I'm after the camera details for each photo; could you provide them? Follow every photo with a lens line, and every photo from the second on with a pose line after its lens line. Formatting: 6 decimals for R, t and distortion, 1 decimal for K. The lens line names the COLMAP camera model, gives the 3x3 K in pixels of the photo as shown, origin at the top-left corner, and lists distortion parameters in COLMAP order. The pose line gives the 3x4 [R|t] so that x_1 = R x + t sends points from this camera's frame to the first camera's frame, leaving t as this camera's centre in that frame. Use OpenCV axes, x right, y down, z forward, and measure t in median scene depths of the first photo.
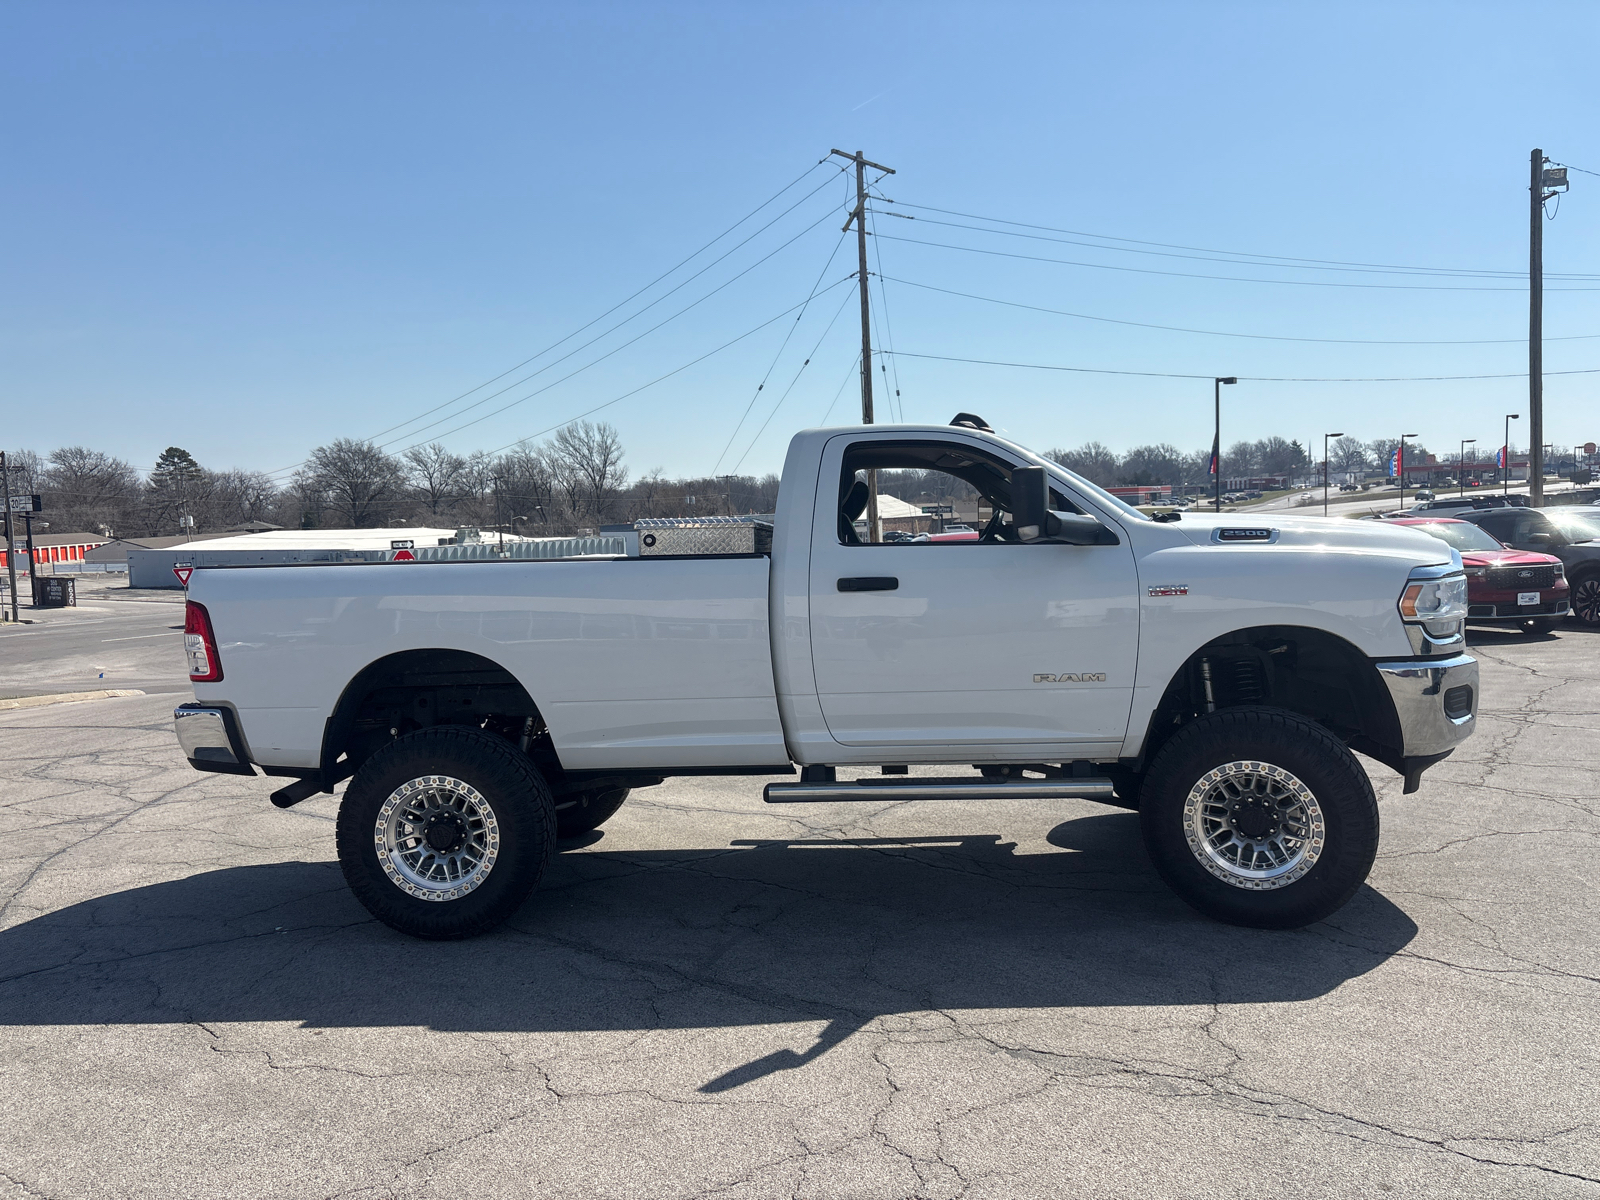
lens RADIAL K [[1209.5, 0, 791.7], [0, 1209.5, 599.4], [0, 0, 1]] dist [0.071364, -0.086058]
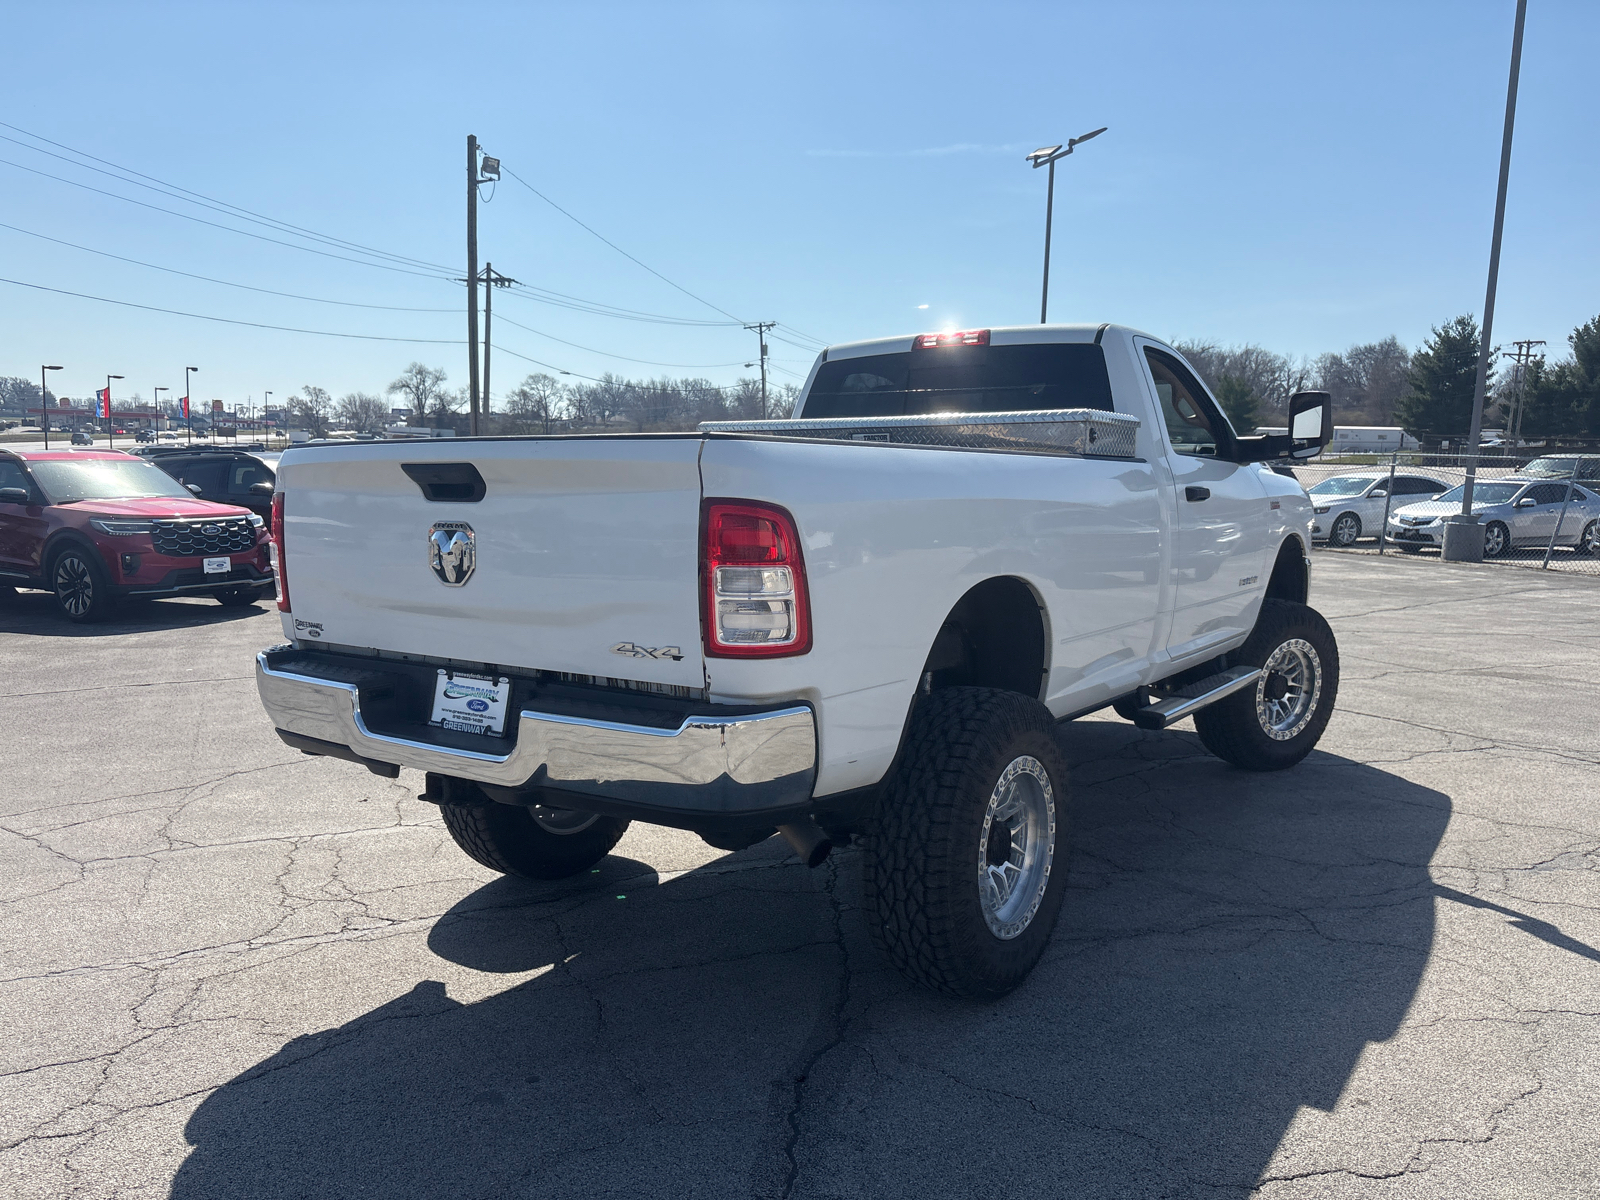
lens RADIAL K [[1212.2, 0, 789.3], [0, 1212.2, 606.5], [0, 0, 1]] dist [0.012252, 0.008834]
pose [[0.521148, -0.055152, 0.851683, -0.998941], [0.014303, 0.998334, 0.055896, 0.019881], [-0.853347, -0.016948, 0.521068, 0.802237]]
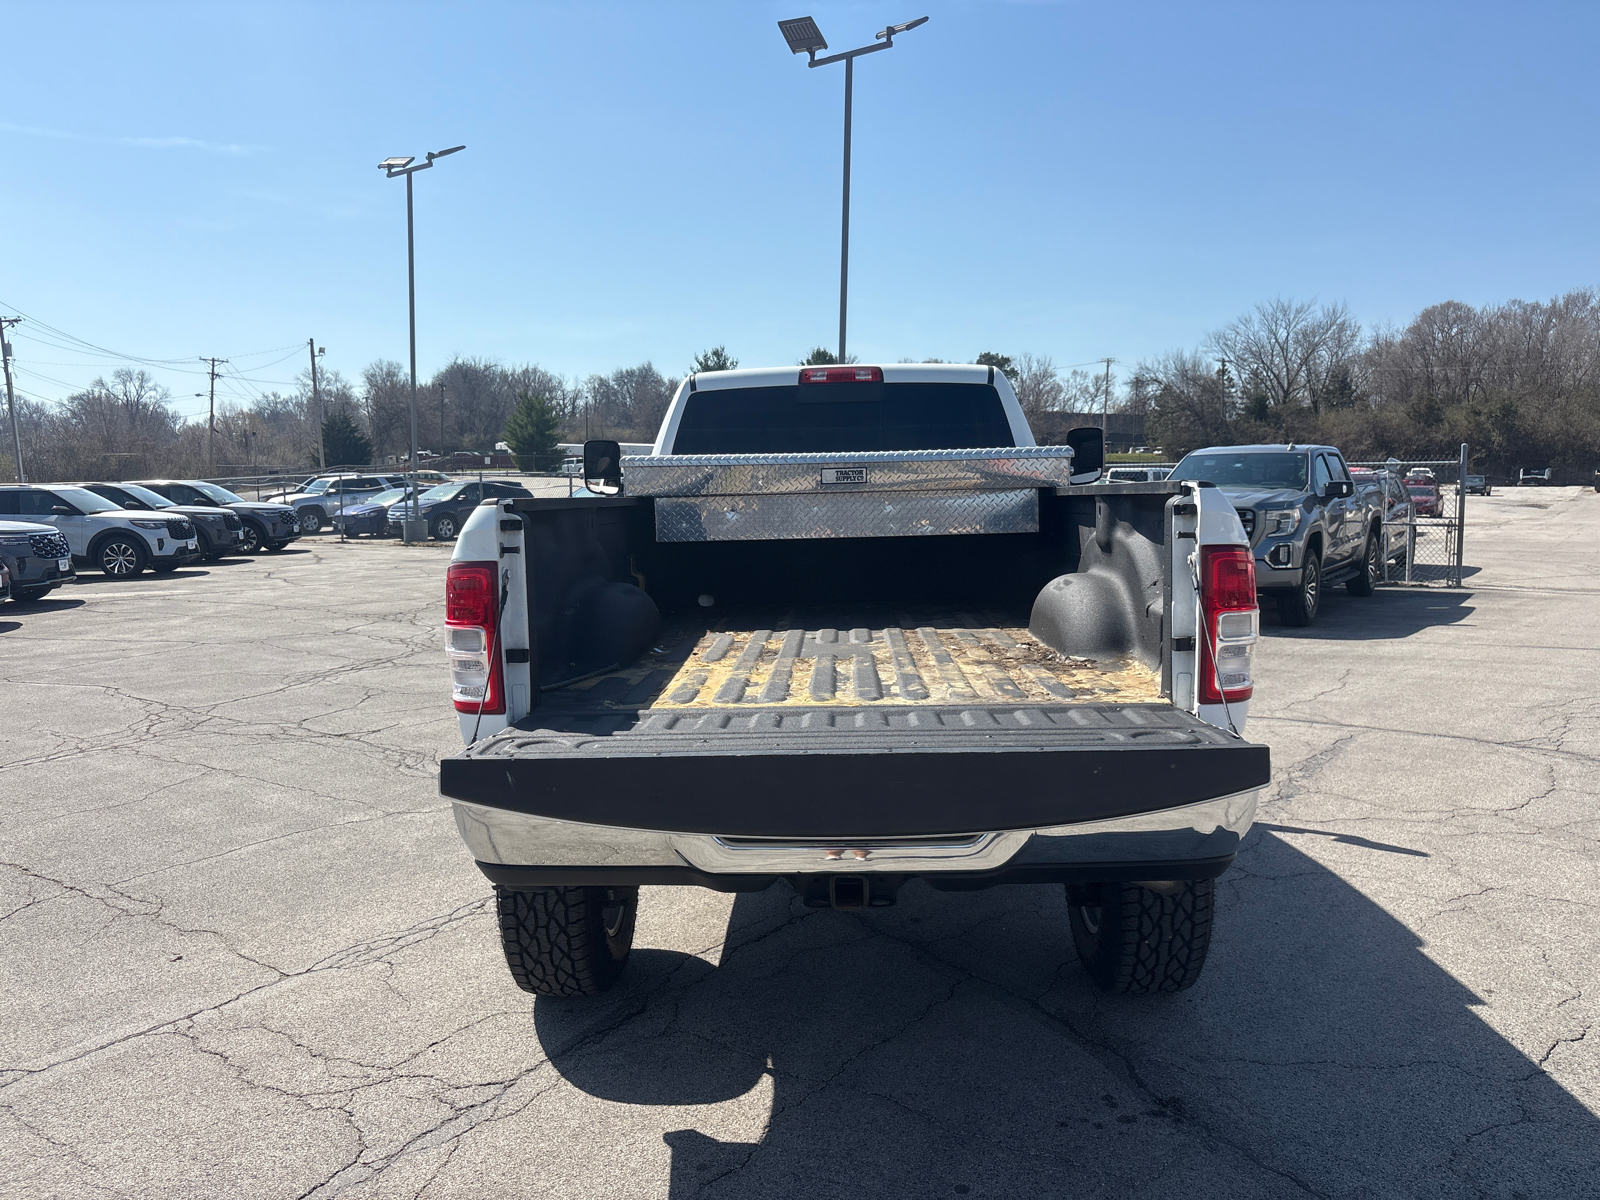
lens RADIAL K [[1211.4, 0, 791.3], [0, 1211.4, 599.0], [0, 0, 1]] dist [0.022121, -0.008205]
pose [[-0.022793, -0.058100, 0.998051, -1.103412], [0.059991, 0.996431, 0.059376, -0.019639], [-0.997939, 0.061228, -0.019226, 1.323576]]
